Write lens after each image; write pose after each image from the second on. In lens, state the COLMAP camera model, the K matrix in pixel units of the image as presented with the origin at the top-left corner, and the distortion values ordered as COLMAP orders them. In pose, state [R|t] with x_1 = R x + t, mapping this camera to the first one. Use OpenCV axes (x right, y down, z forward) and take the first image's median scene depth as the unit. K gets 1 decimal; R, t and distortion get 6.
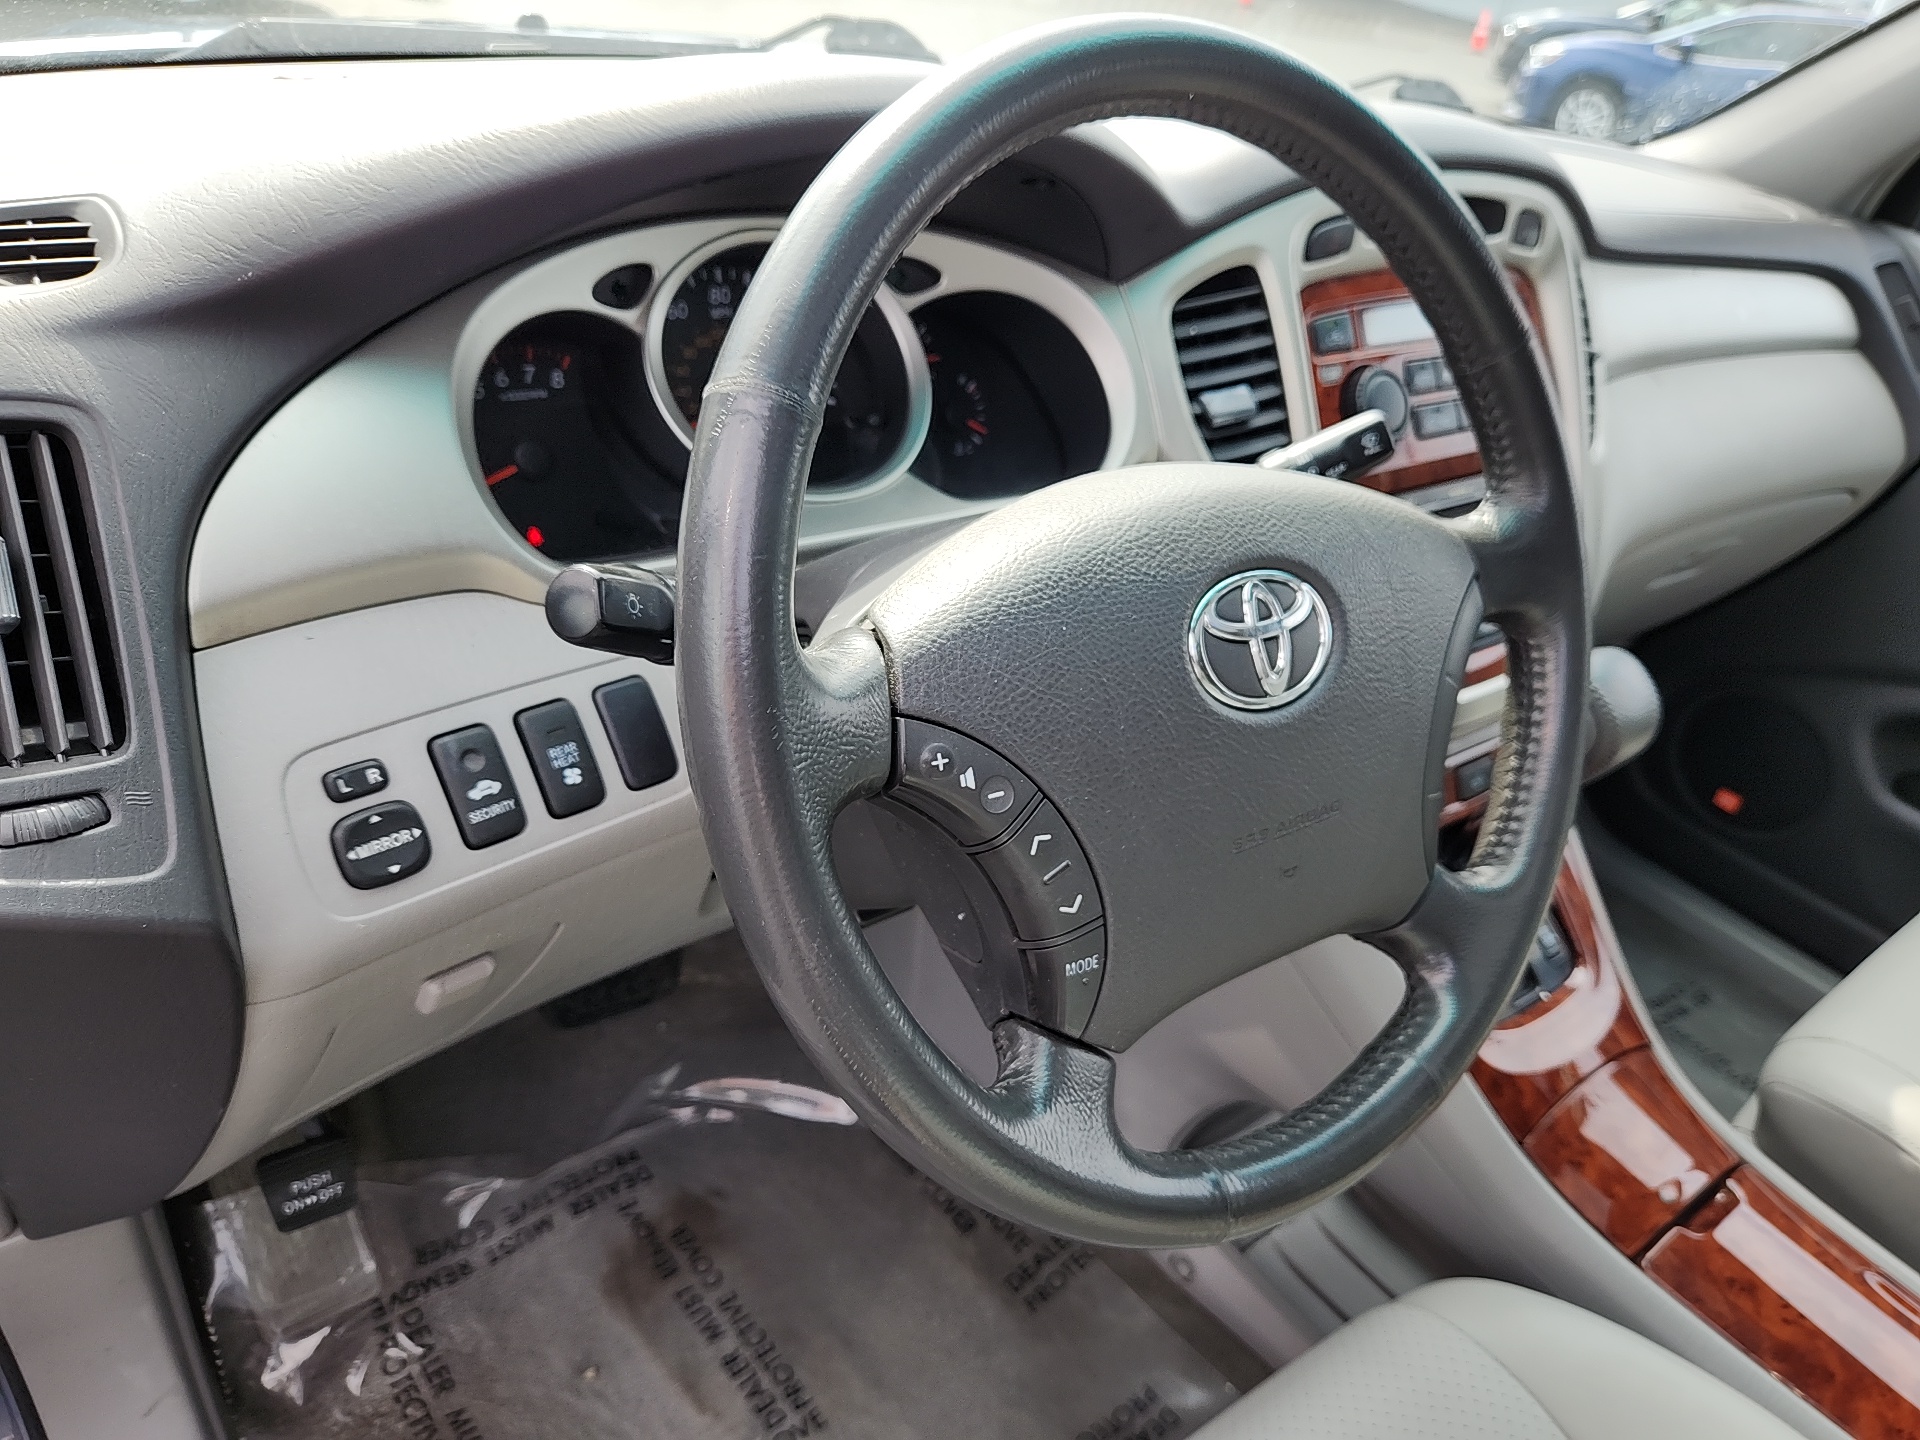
lens RADIAL K [[1276.2, 0, 976.5], [0, 1276.2, 729.5], [0, 0, 1]] dist [0.050241, -0.055112]
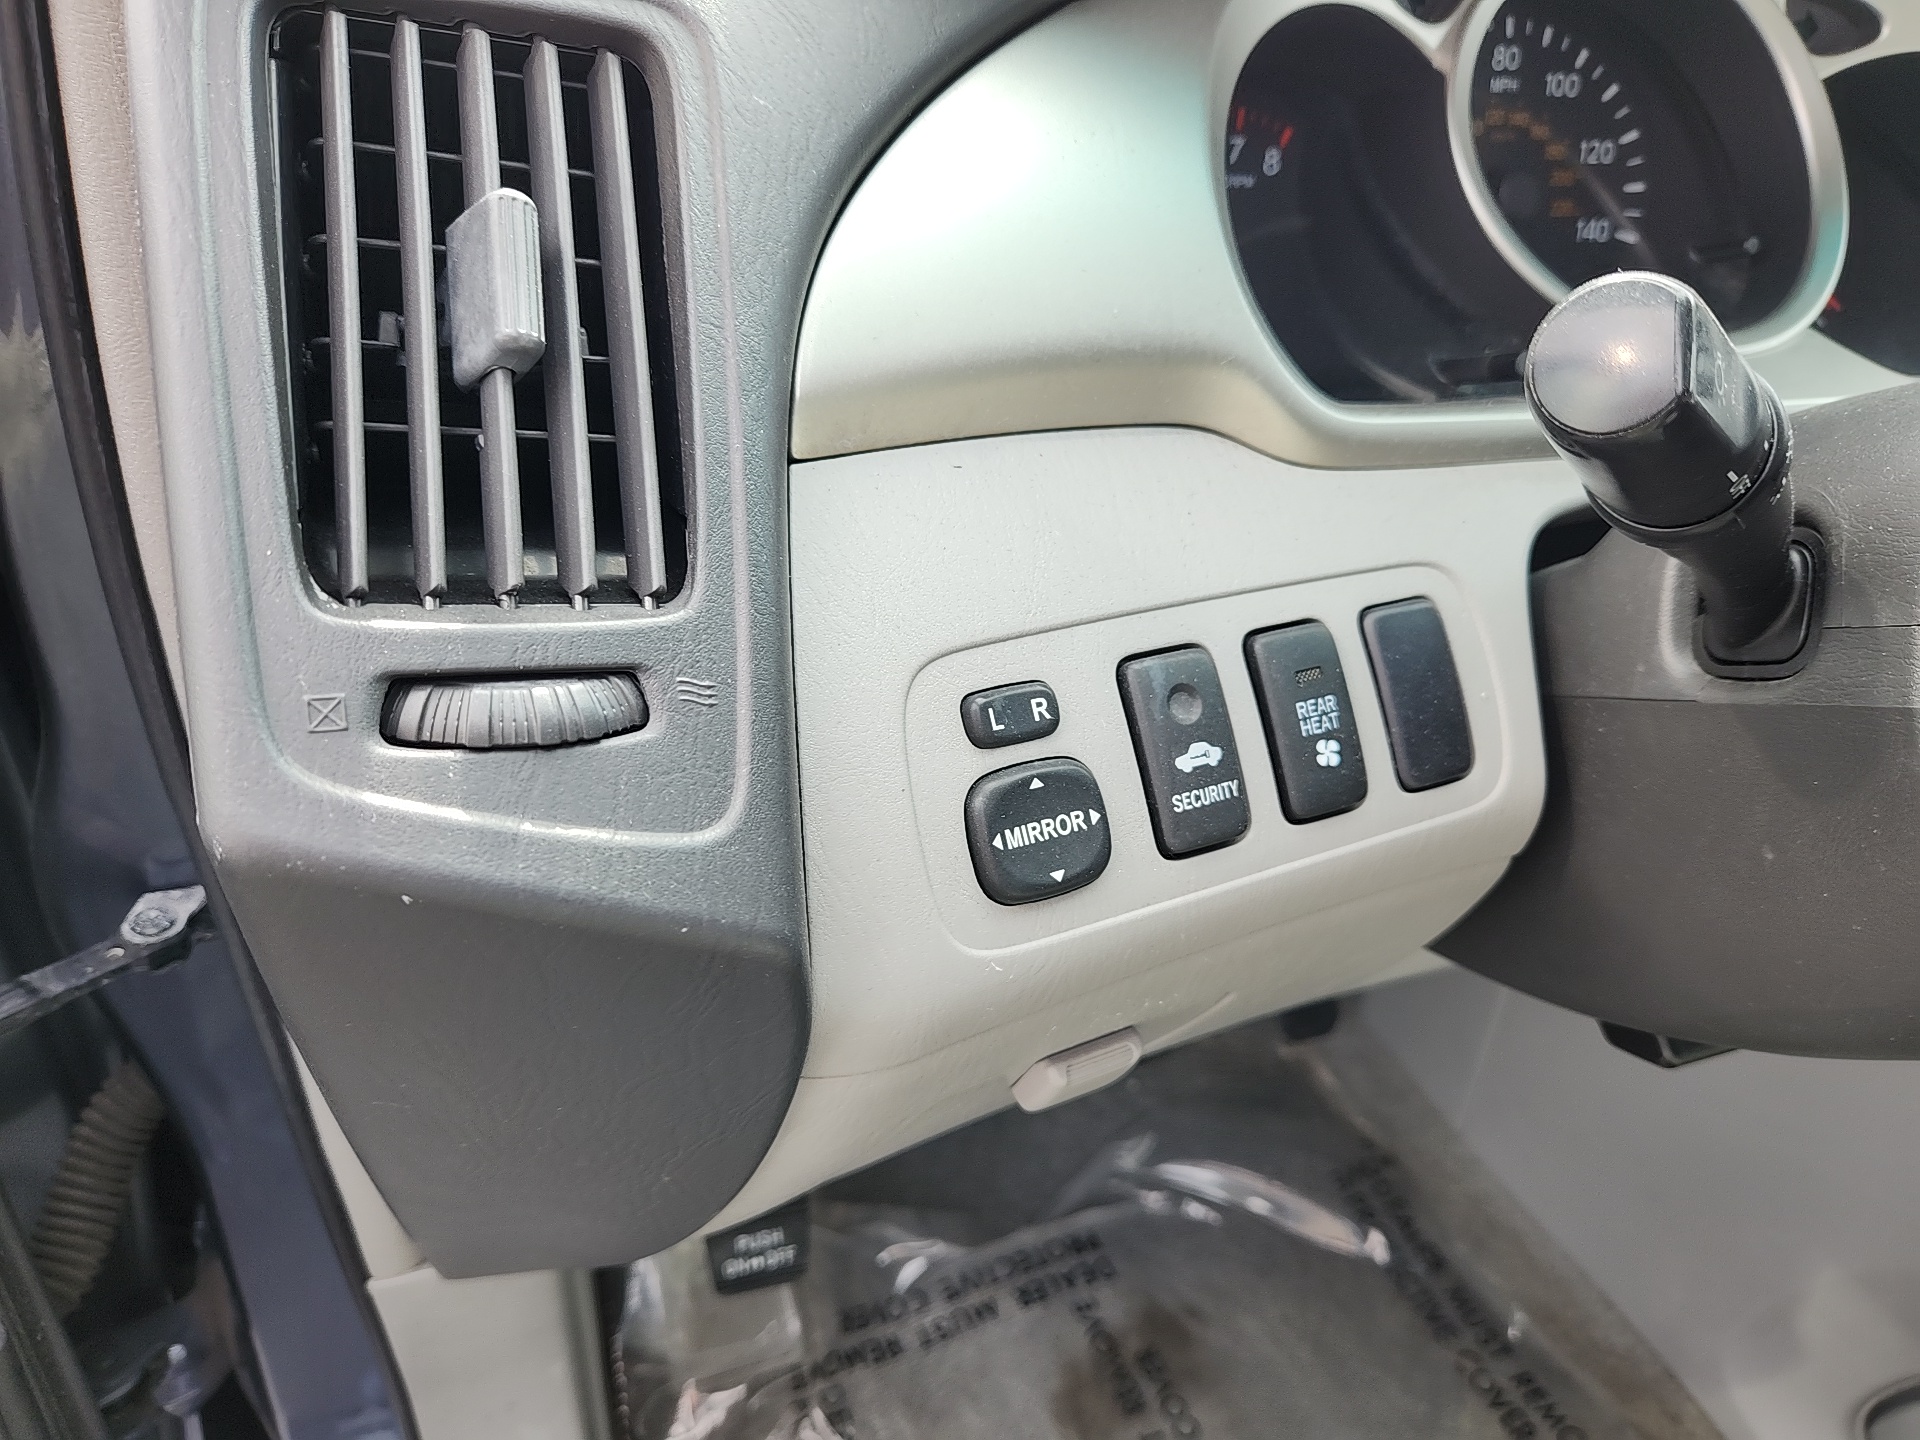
lens RADIAL K [[1360.4, 0, 1068.6], [0, 1360.4, 725.8], [0, 0, 1]] dist [0.009390, -0.002927]
pose [[0.964723, 0.109826, -0.239265, -0.284180], [-0.115147, 0.993314, -0.008331, 0.042990], [0.236751, 0.035588, 0.970918, 0.380474]]
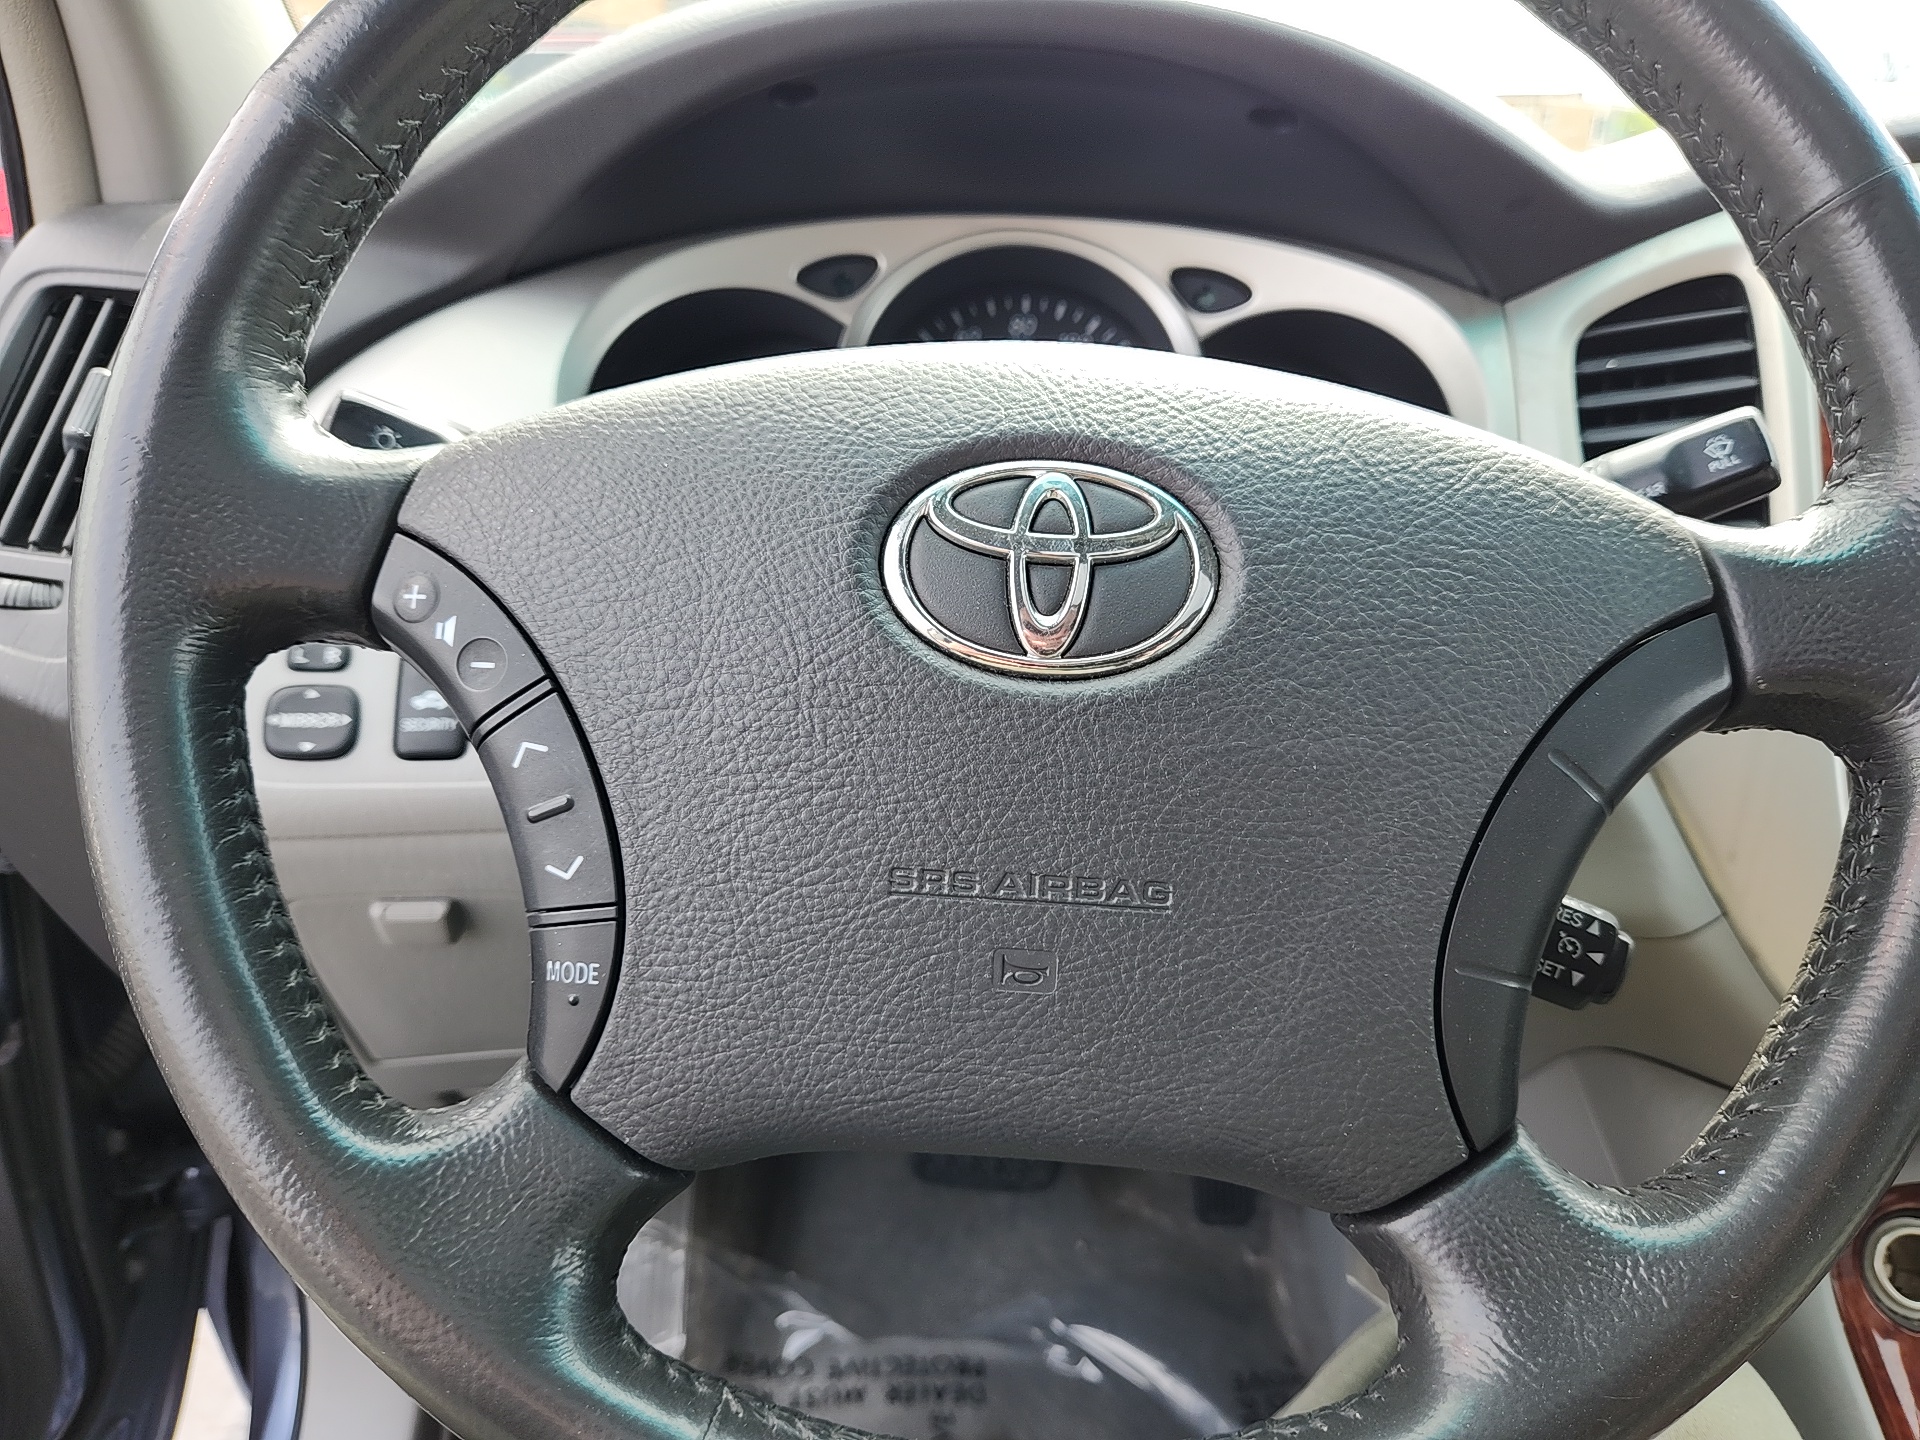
lens RADIAL K [[1299.1, 0, 960.0], [0, 1299.1, 720.0], [0, 0, 1]] dist [0.095320, -0.113303]
pose [[0.792721, 0.147865, -0.591379, 0.470493], [-0.272151, 0.953931, -0.126292, 0.072463], [0.545460, 0.261059, 0.796443, 0.422859]]
